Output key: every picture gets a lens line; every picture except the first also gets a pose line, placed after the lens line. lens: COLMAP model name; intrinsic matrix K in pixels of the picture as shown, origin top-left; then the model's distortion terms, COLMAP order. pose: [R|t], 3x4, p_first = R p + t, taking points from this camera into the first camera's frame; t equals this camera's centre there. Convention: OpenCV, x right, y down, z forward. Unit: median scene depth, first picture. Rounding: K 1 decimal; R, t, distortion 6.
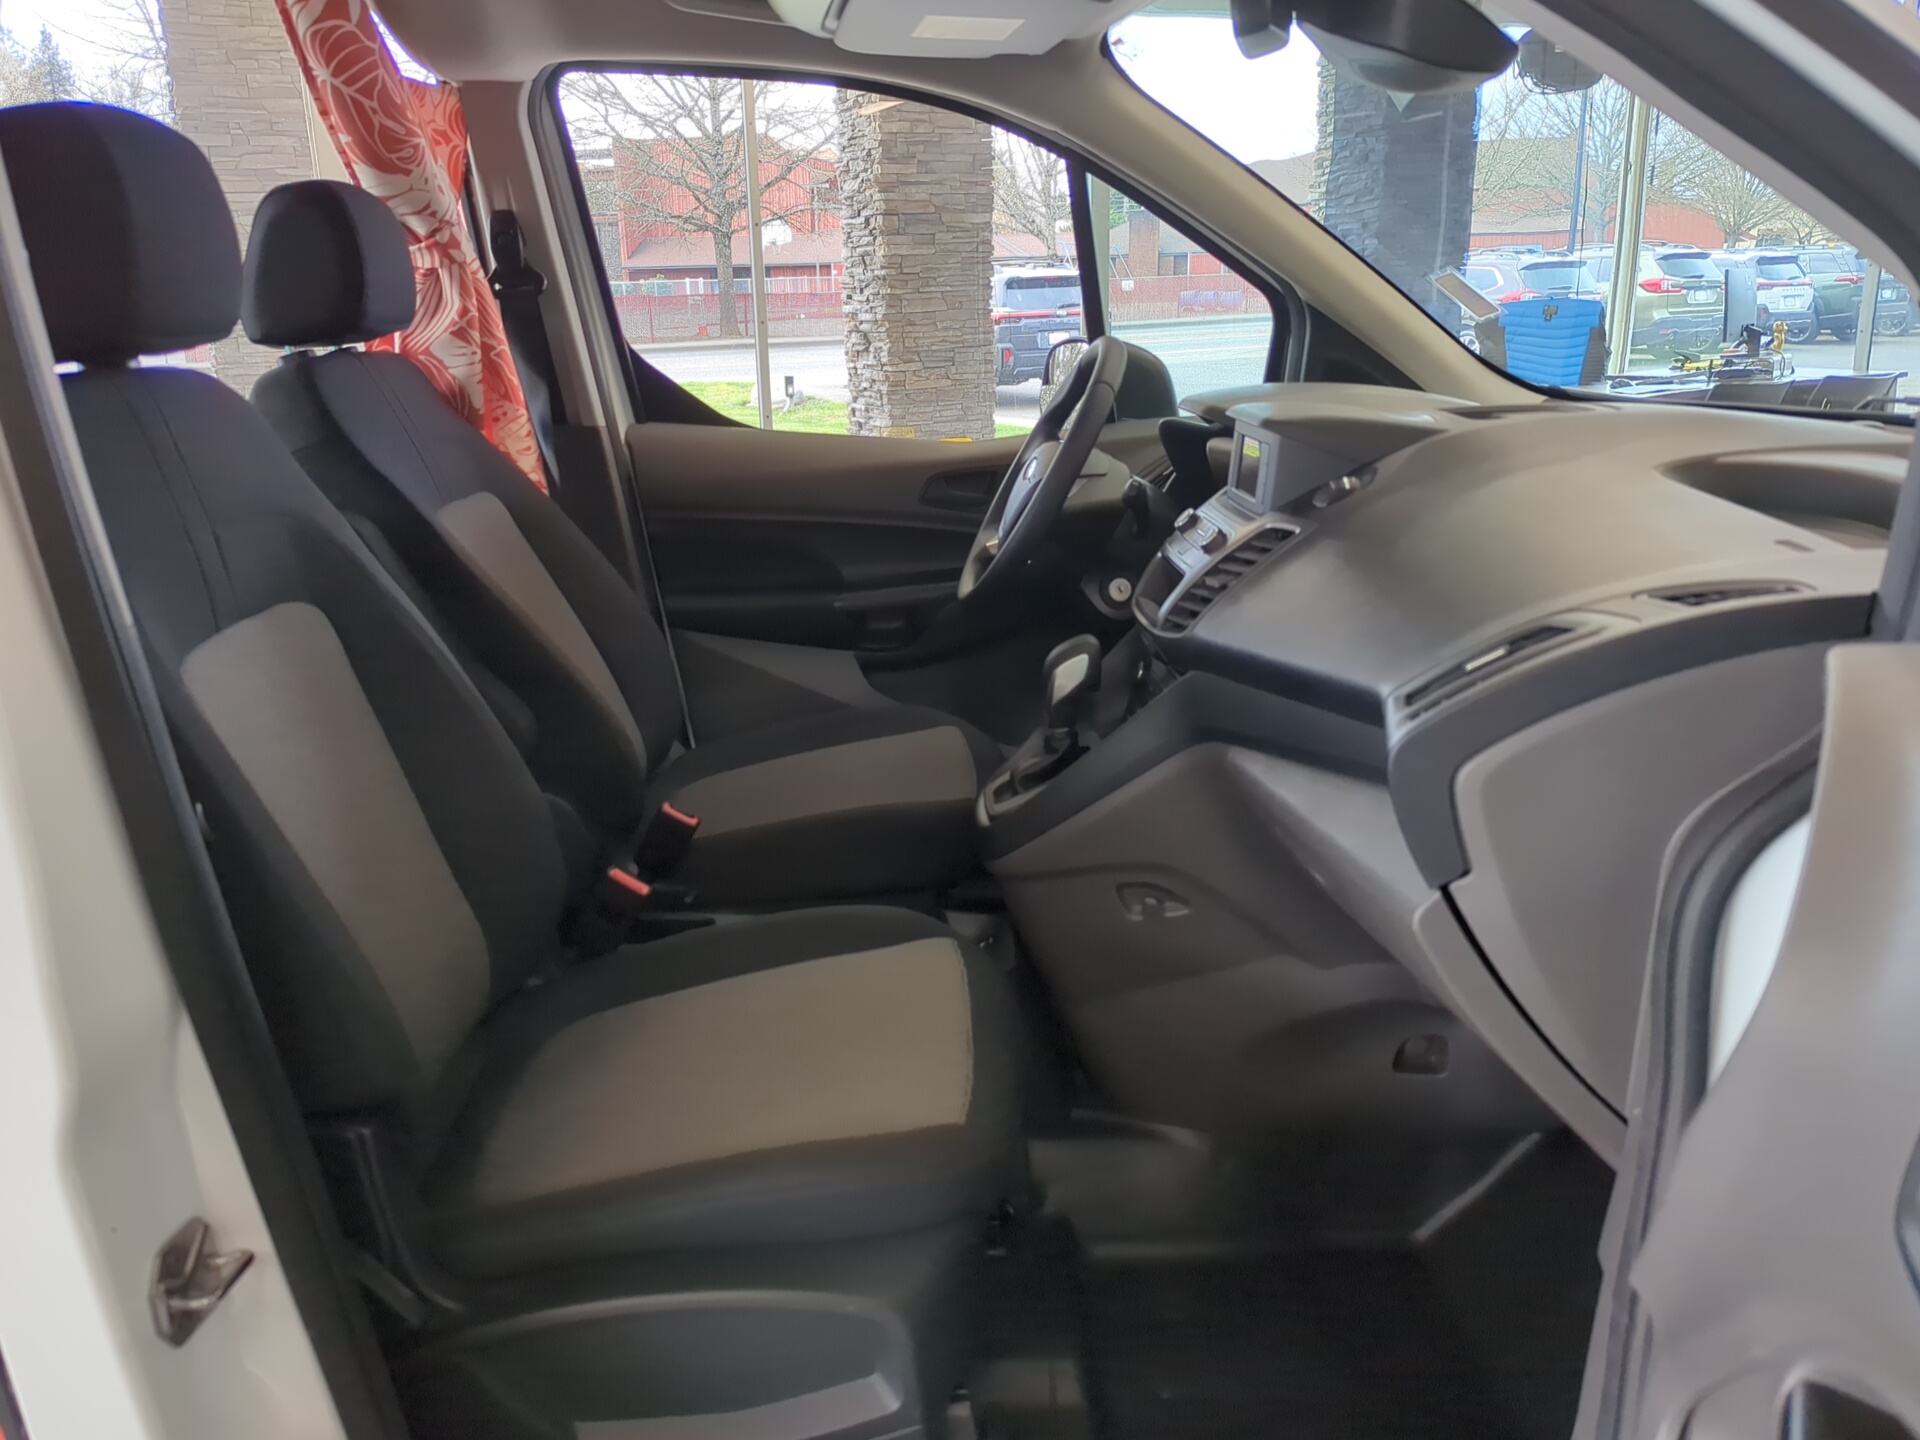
lens RADIAL K [[1531.7, 0, 960.0], [0, 1531.7, 720.0], [0, 0, 1]] dist [0.018127, -0.005220]
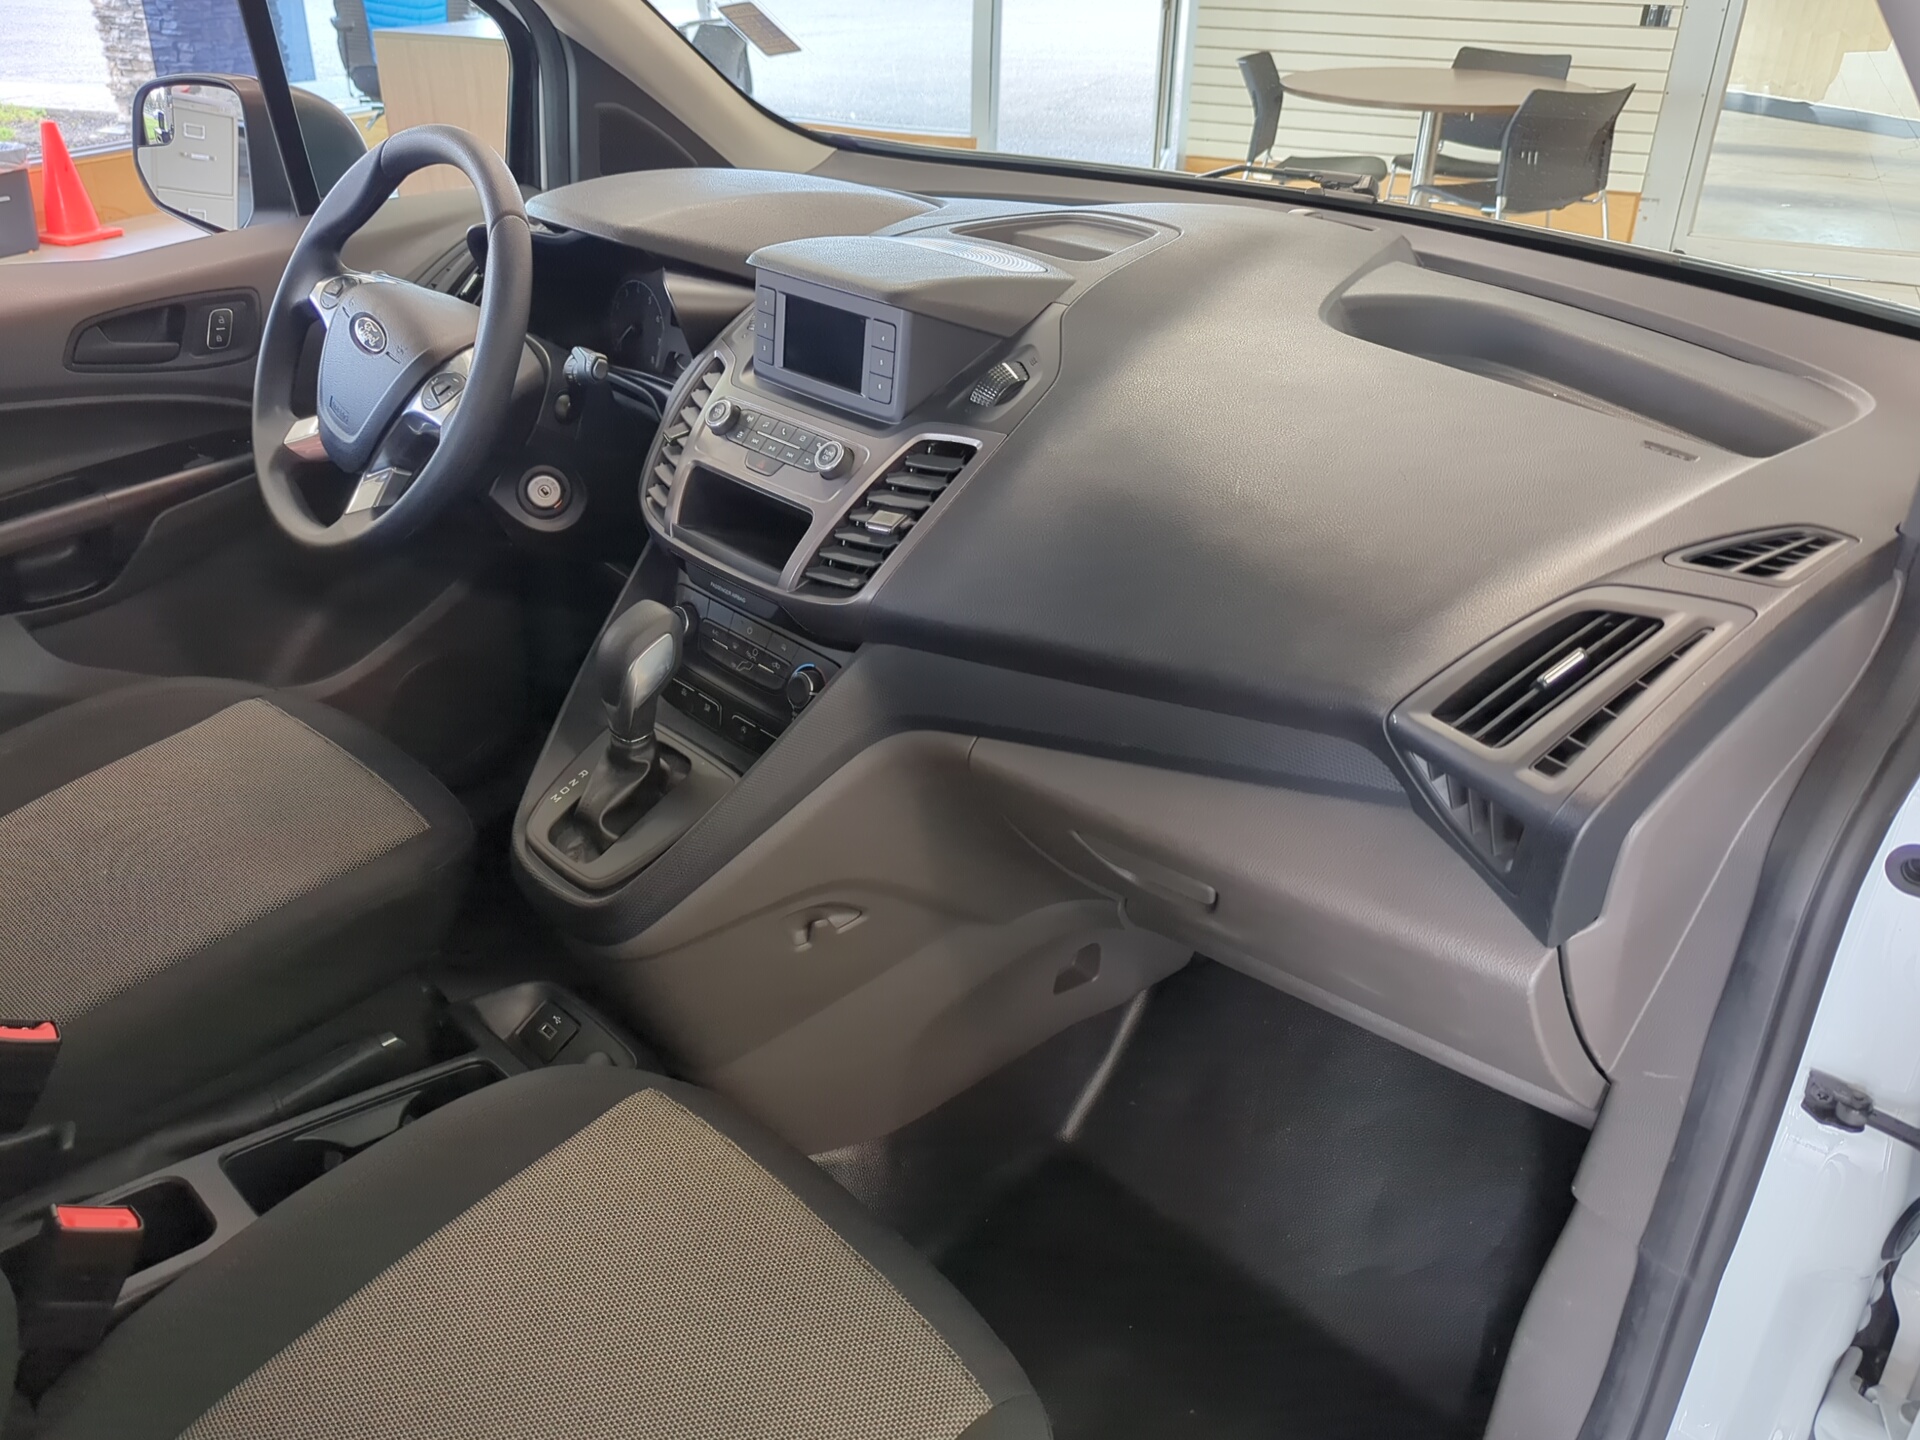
lens RADIAL K [[1531.7, 0, 960.0], [0, 1531.7, 720.0], [0, 0, 1]] dist [0.018127, -0.005220]
pose [[0.751461, -0.278557, 0.598091, -0.248042], [0.140749, 0.953318, 0.267160, -0.171919], [-0.644590, -0.116580, 0.755588, 0.354869]]
